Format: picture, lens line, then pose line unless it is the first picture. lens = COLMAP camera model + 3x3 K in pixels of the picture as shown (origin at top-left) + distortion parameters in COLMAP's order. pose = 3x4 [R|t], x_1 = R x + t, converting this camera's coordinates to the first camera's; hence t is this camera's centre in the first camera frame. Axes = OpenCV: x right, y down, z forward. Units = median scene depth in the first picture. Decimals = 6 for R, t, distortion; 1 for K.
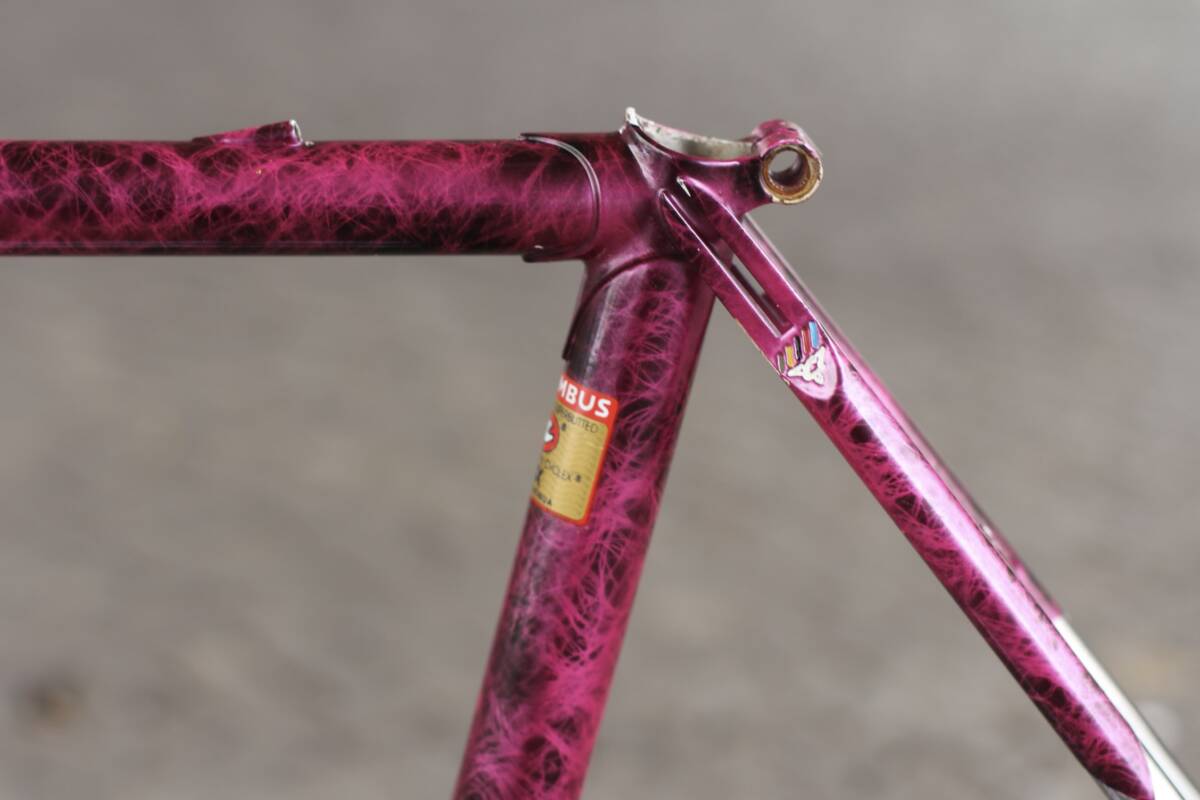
lens RADIAL K [[3259.6, 0, 596.6], [0, 3259.6, 394.5], [0, 0, 1]] dist [-0.141223, 0.000000]
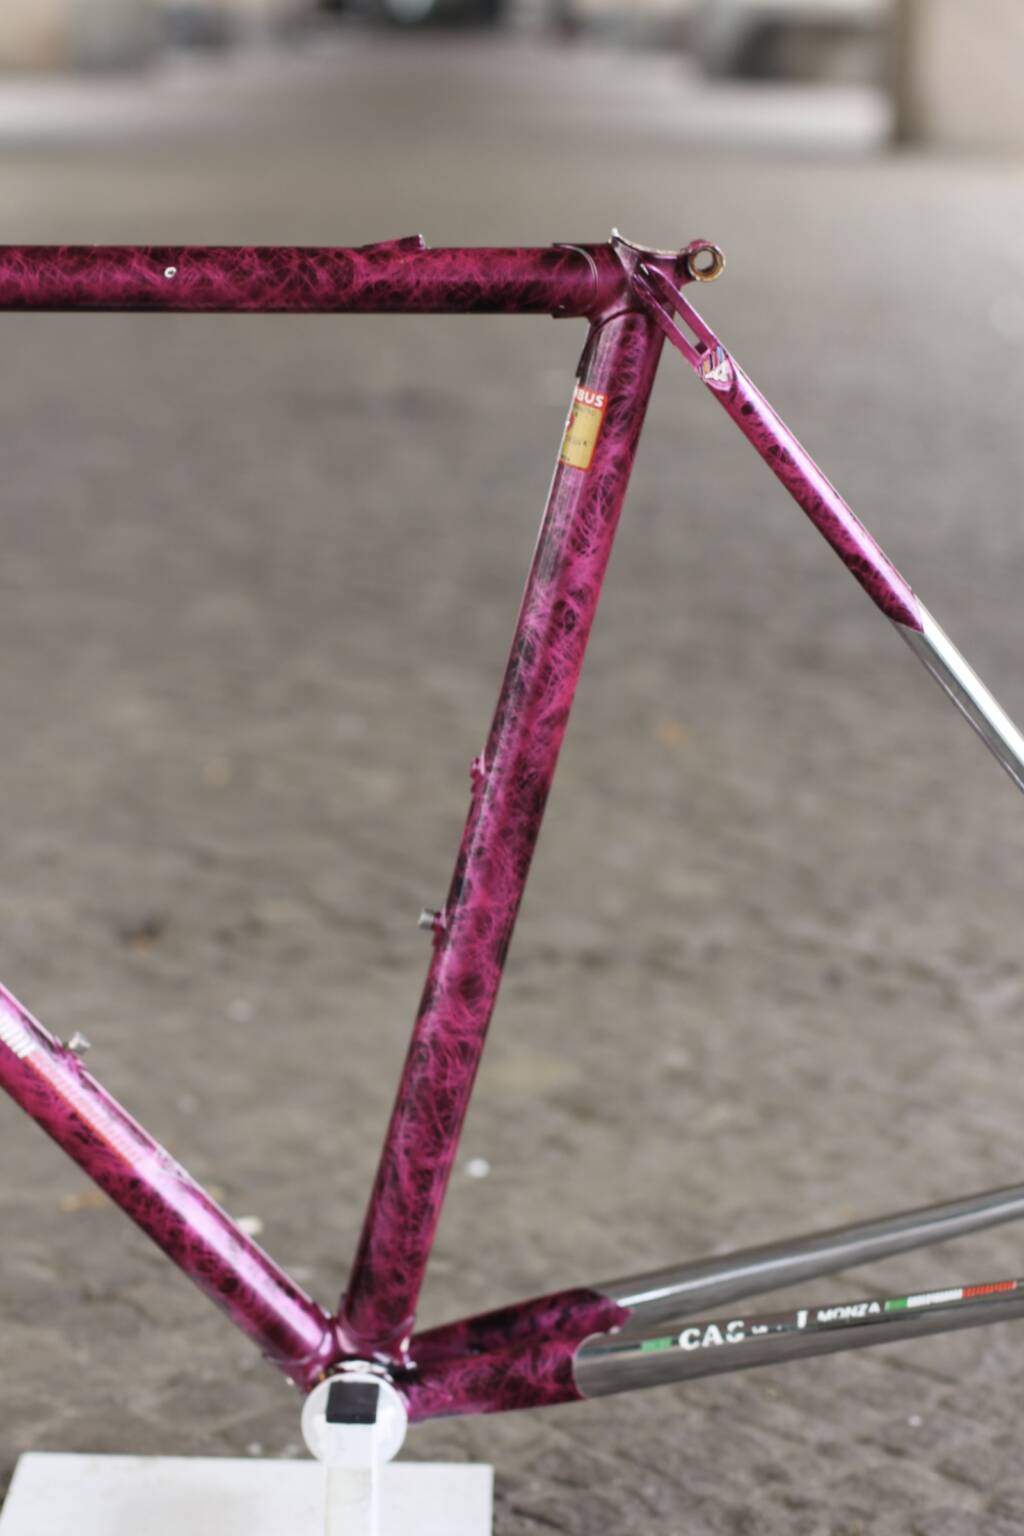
lens RADIAL K [[4172.3, 0, 512.7], [0, 4172.3, 777.8], [0, 0, 1]] dist [-0.141223, 0.000000]
pose [[0.999543, -0.001090, -0.030215, 0.022863], [-0.001266, 0.996964, -0.077854, 0.378002], [0.030209, 0.077857, 0.996507, -1.193853]]
